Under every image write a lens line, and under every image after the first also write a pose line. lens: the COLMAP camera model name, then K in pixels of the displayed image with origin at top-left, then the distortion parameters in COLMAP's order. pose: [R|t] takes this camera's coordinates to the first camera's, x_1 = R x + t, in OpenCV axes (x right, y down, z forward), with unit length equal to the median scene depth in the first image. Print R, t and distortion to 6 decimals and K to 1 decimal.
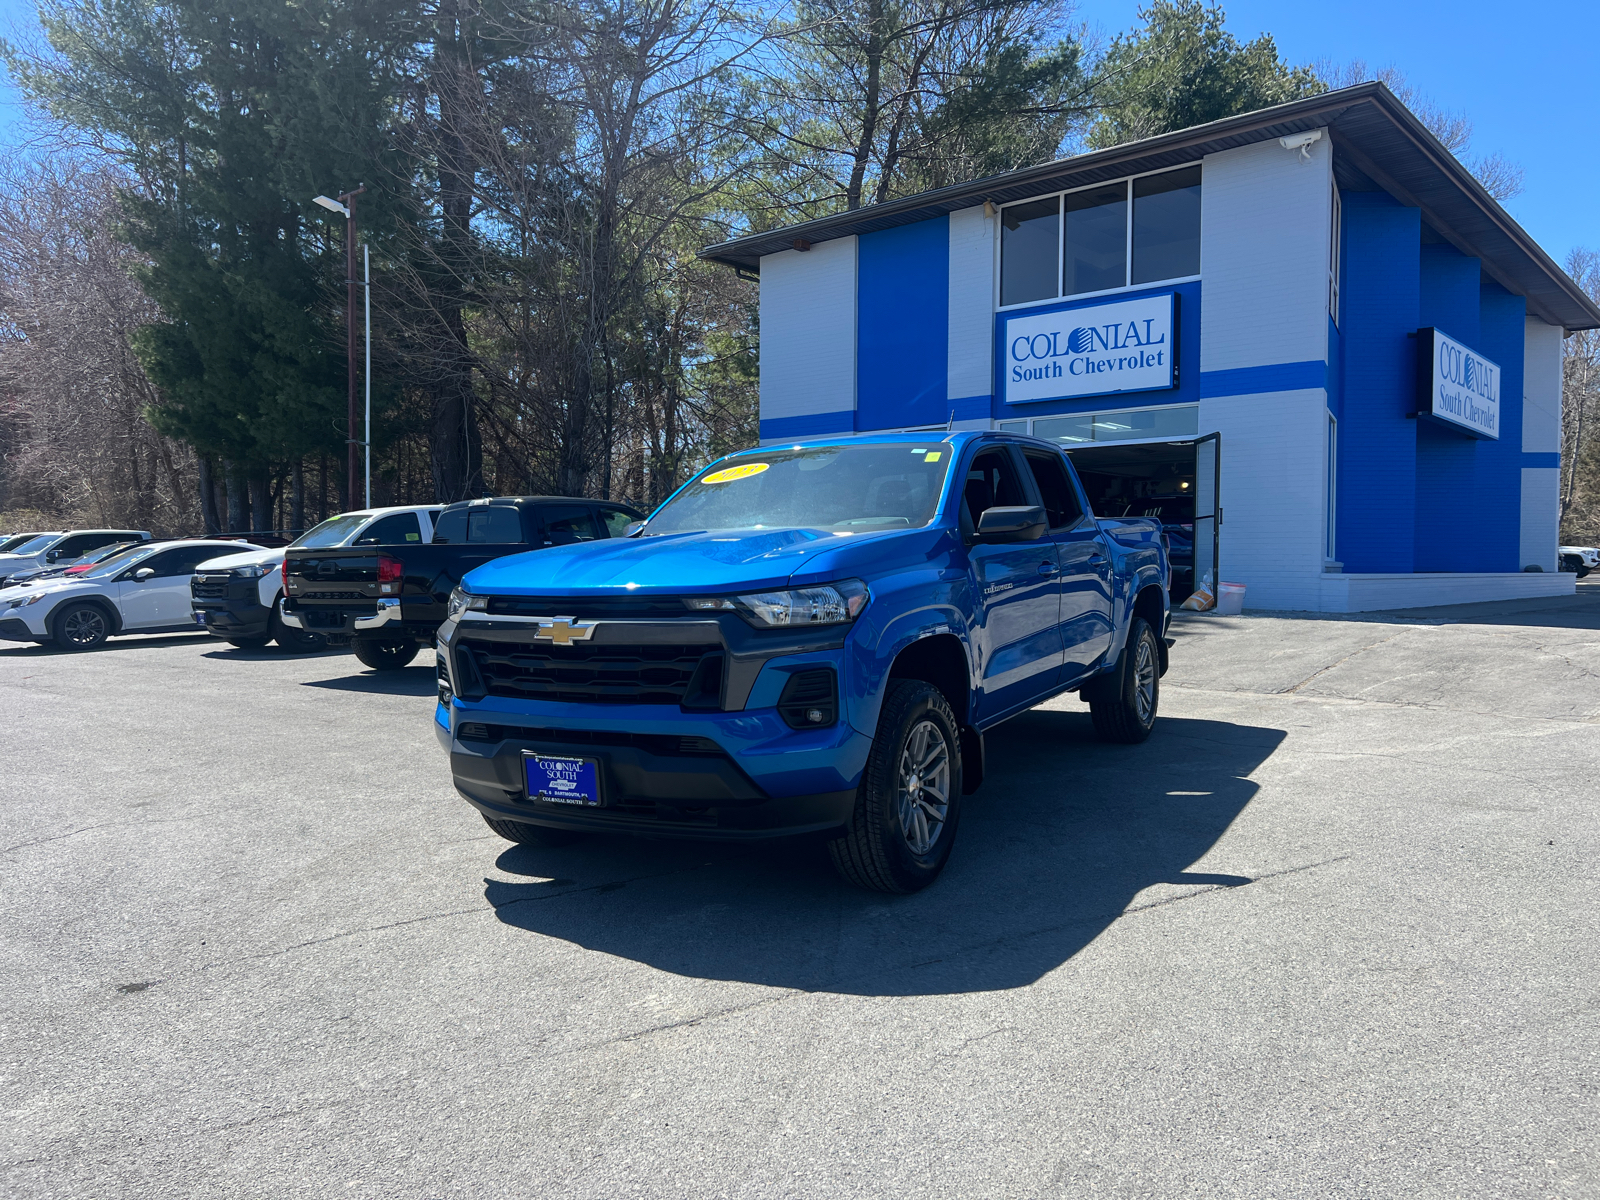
lens RADIAL K [[1202.7, 0, 794.7], [0, 1202.7, 609.0], [0, 0, 1]] dist [0.052933, -0.058974]
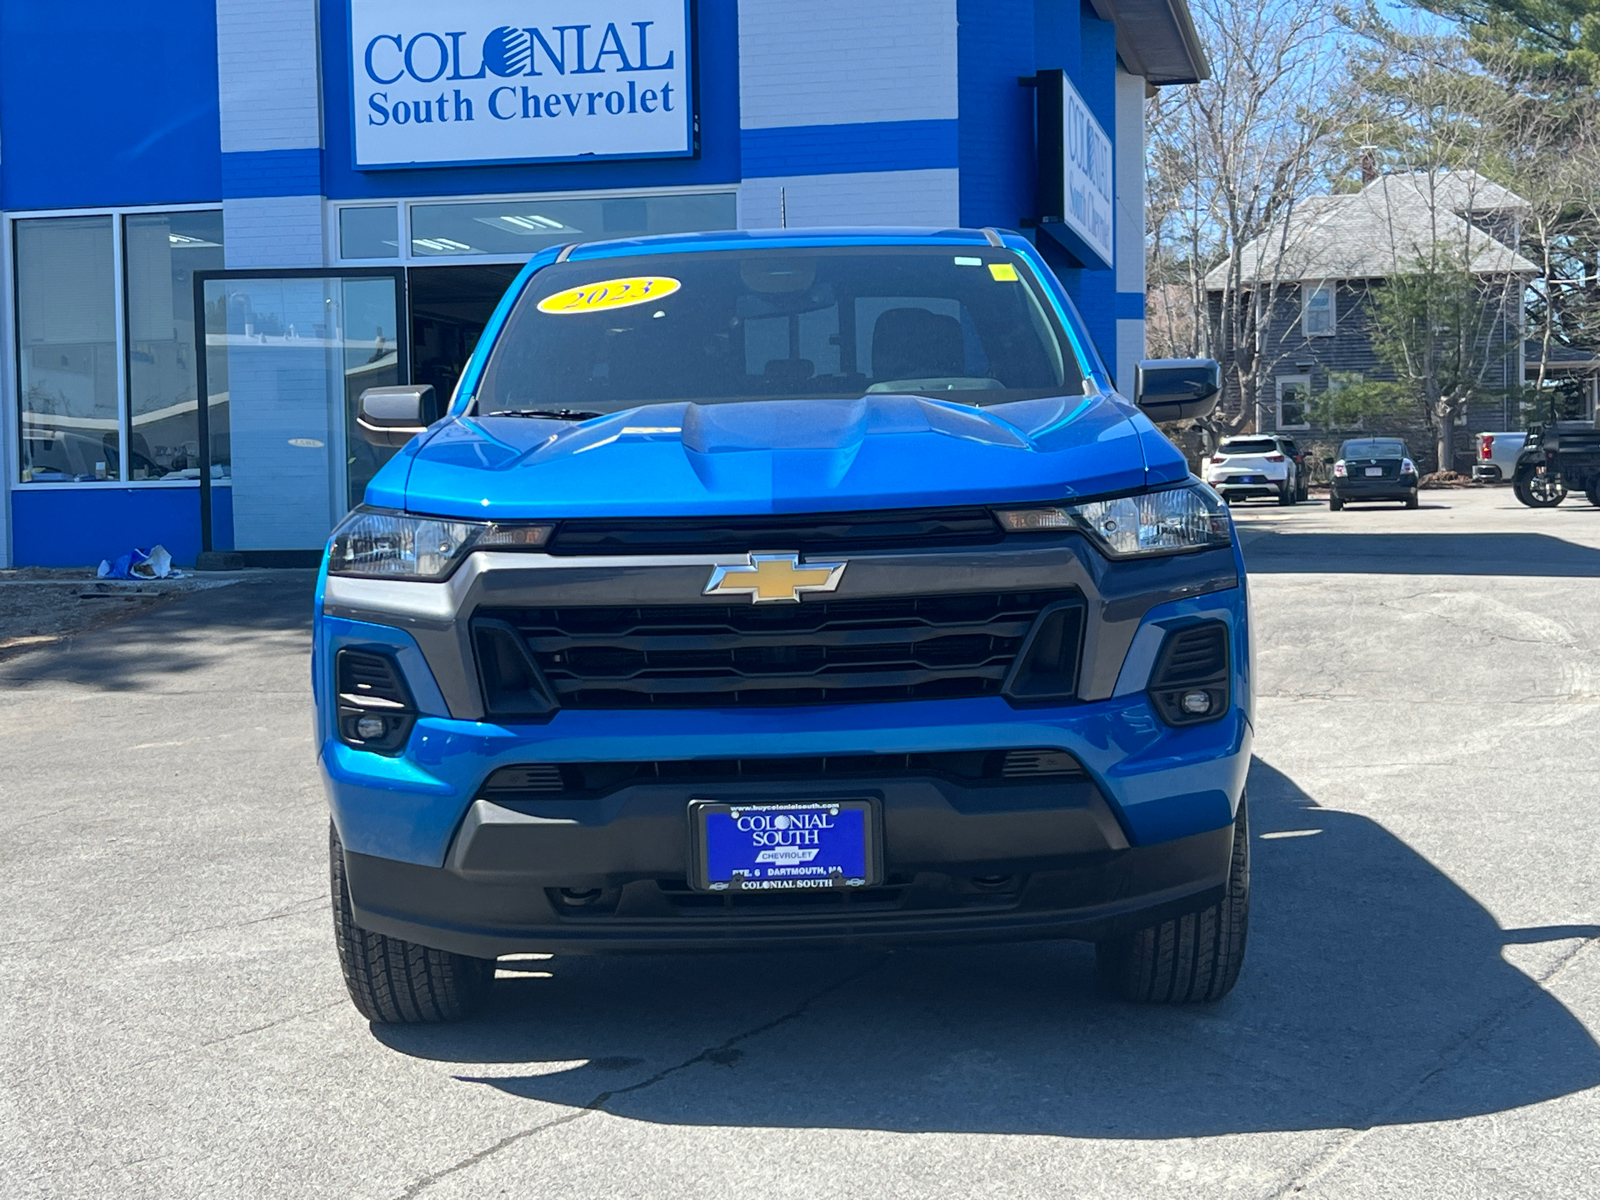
lens RADIAL K [[2510.9, 0, 791.2], [0, 2510.9, 640.6], [0, 0, 1]] dist [0.107692, -0.235148]
pose [[0.882326, -0.042746, 0.468693, -0.480284], [0.035216, 0.999071, 0.024822, 0.012953], [-0.469319, -0.005395, 0.883012, -0.006825]]
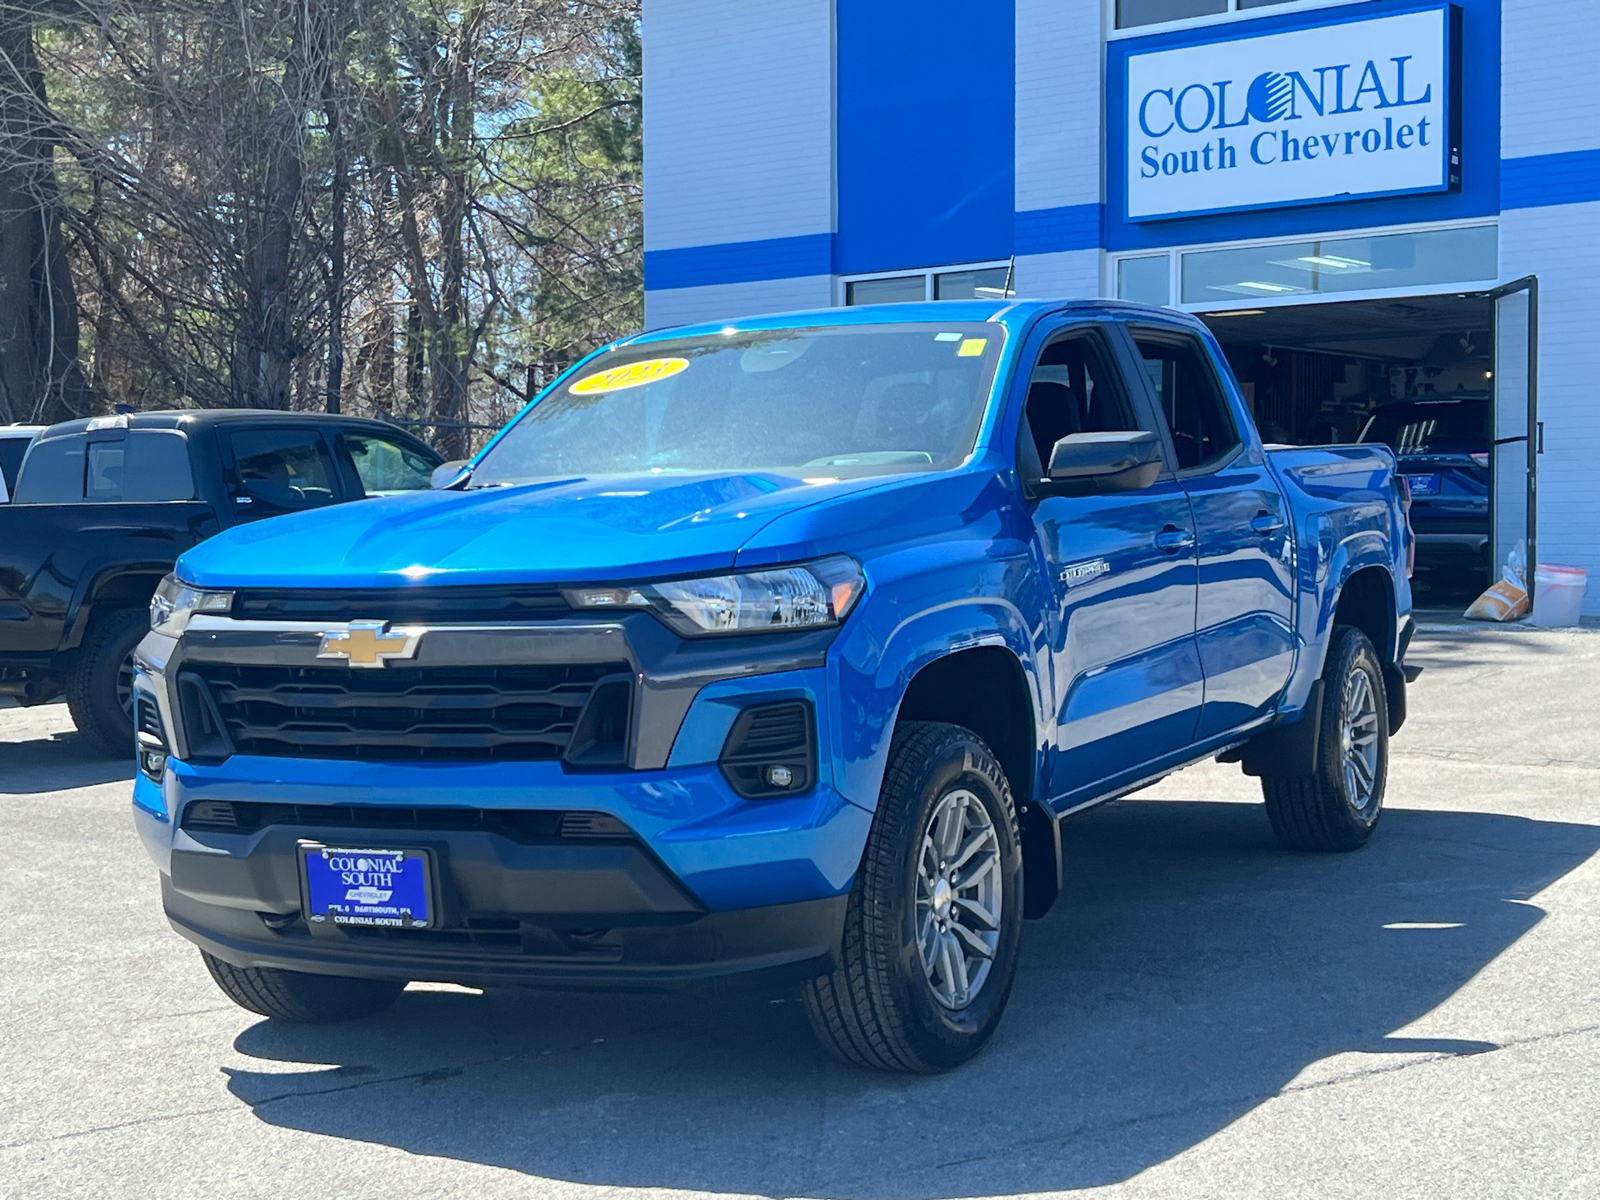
lens RADIAL K [[2510.9, 0, 791.2], [0, 2510.9, 640.6], [0, 0, 1]] dist [0.107692, -0.235148]
pose [[0.999428, -0.010006, 0.032292, -0.011898], [0.009919, 0.999947, 0.002851, 0.009873], [-0.032319, -0.002530, 0.999474, -0.189828]]
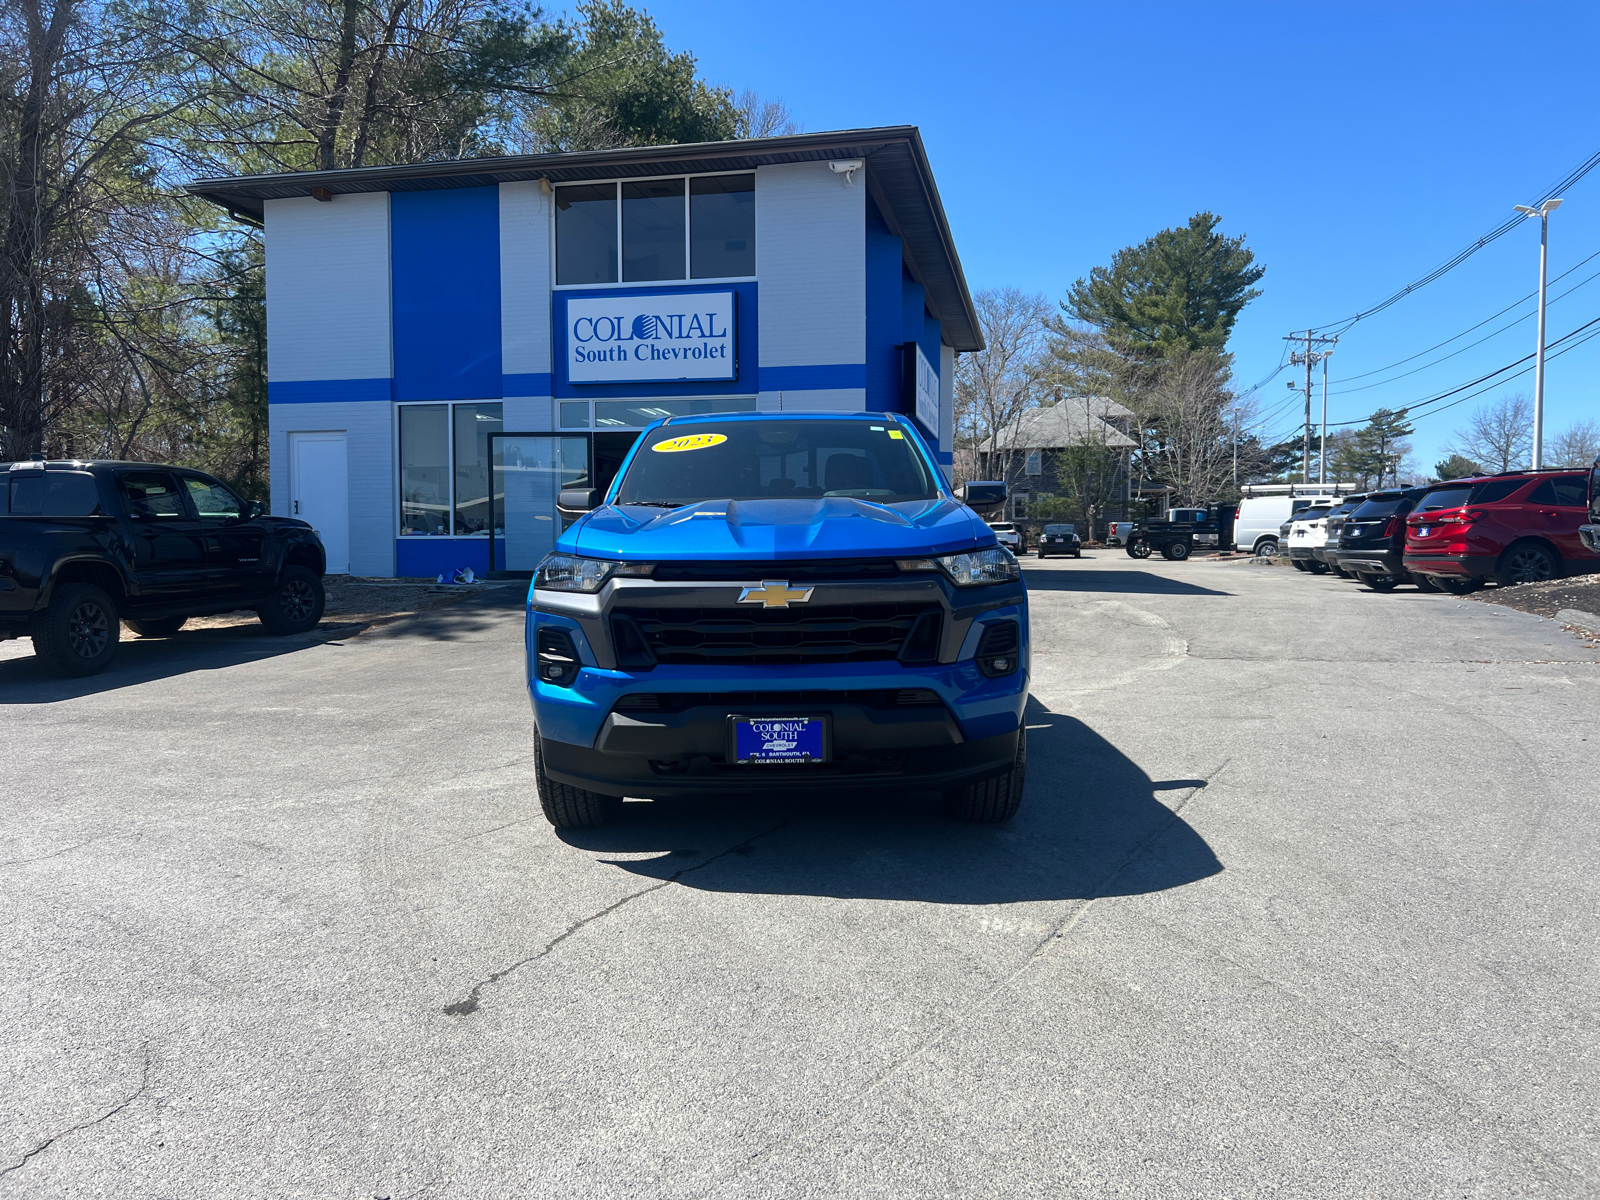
lens RADIAL K [[1202.7, 0, 794.7], [0, 1202.7, 609.0], [0, 0, 1]] dist [0.052933, -0.058974]
pose [[0.876476, -0.026664, 0.480706, -0.440486], [0.019951, 0.999619, 0.019069, 0.008215], [-0.481031, -0.007123, 0.876675, 0.074204]]
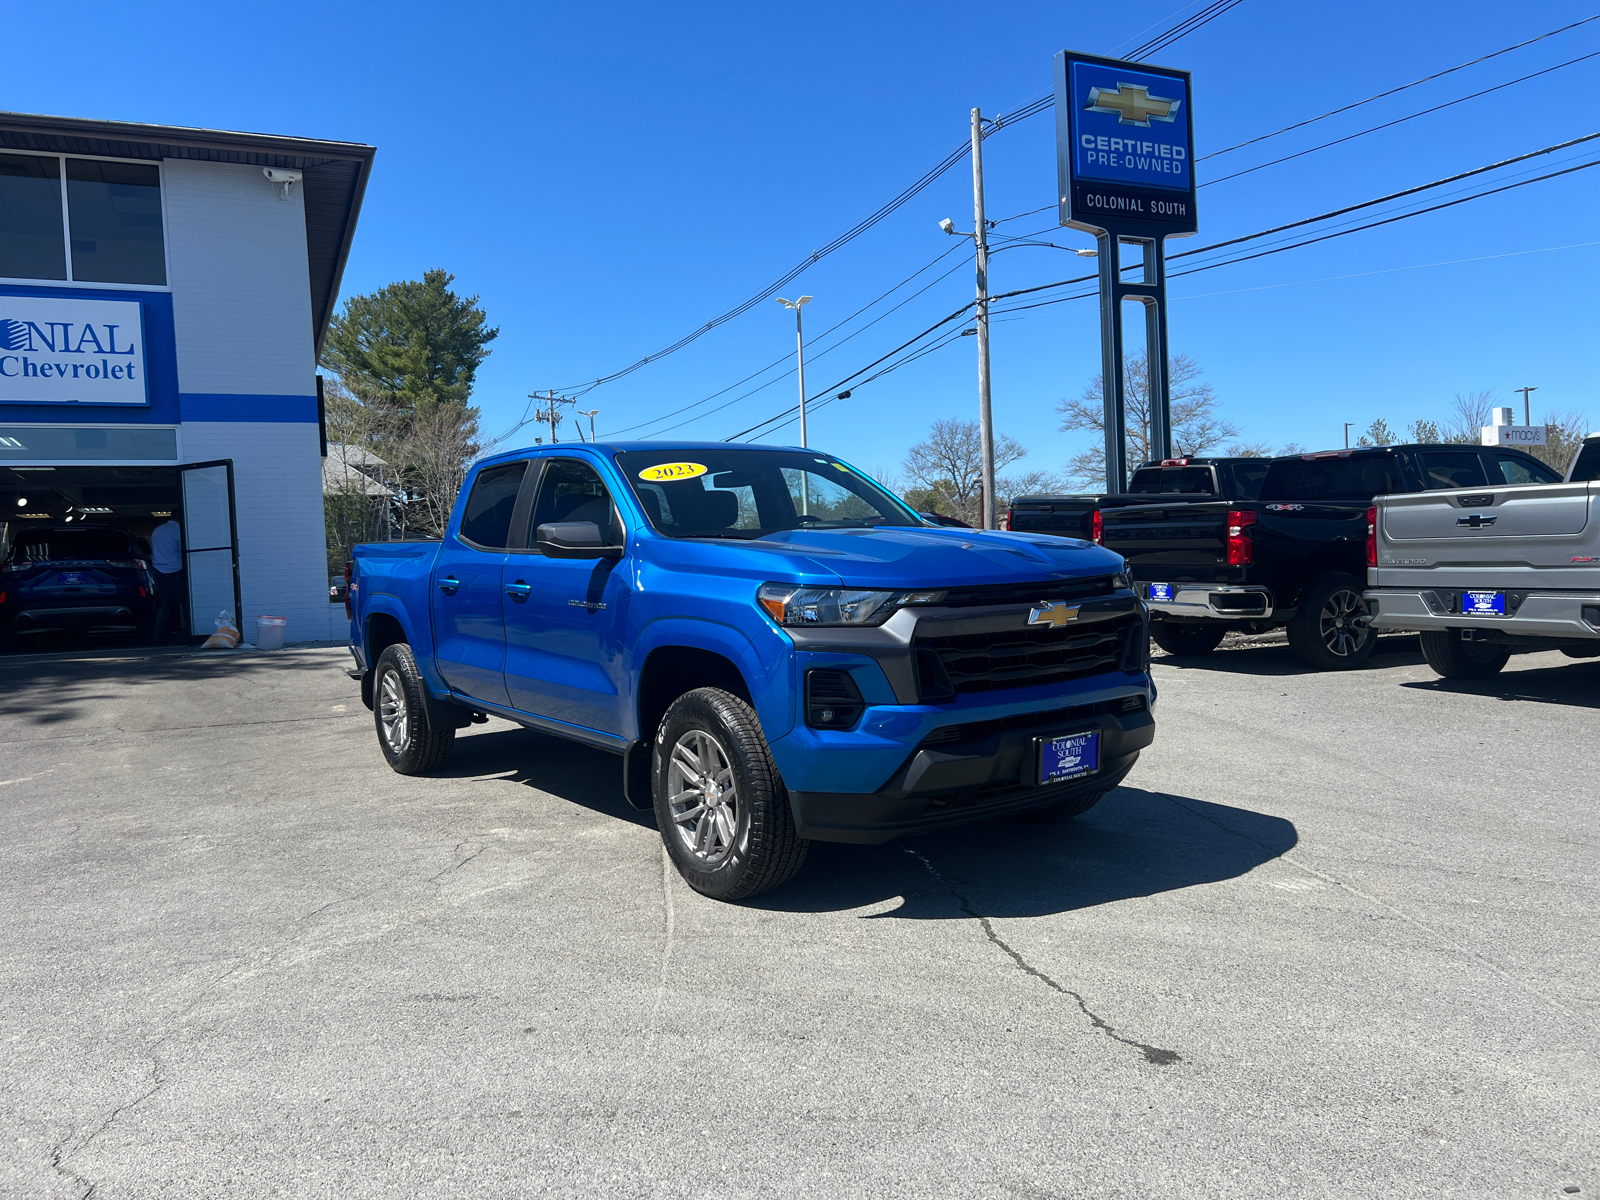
lens RADIAL K [[1202.7, 0, 794.7], [0, 1202.7, 609.0], [0, 0, 1]] dist [0.052933, -0.058974]
pose [[0.429895, -0.041745, 0.901913, -0.811769], [0.077846, 0.996924, 0.009037, -0.008346], [-0.899517, 0.066325, 0.431823, 0.502865]]
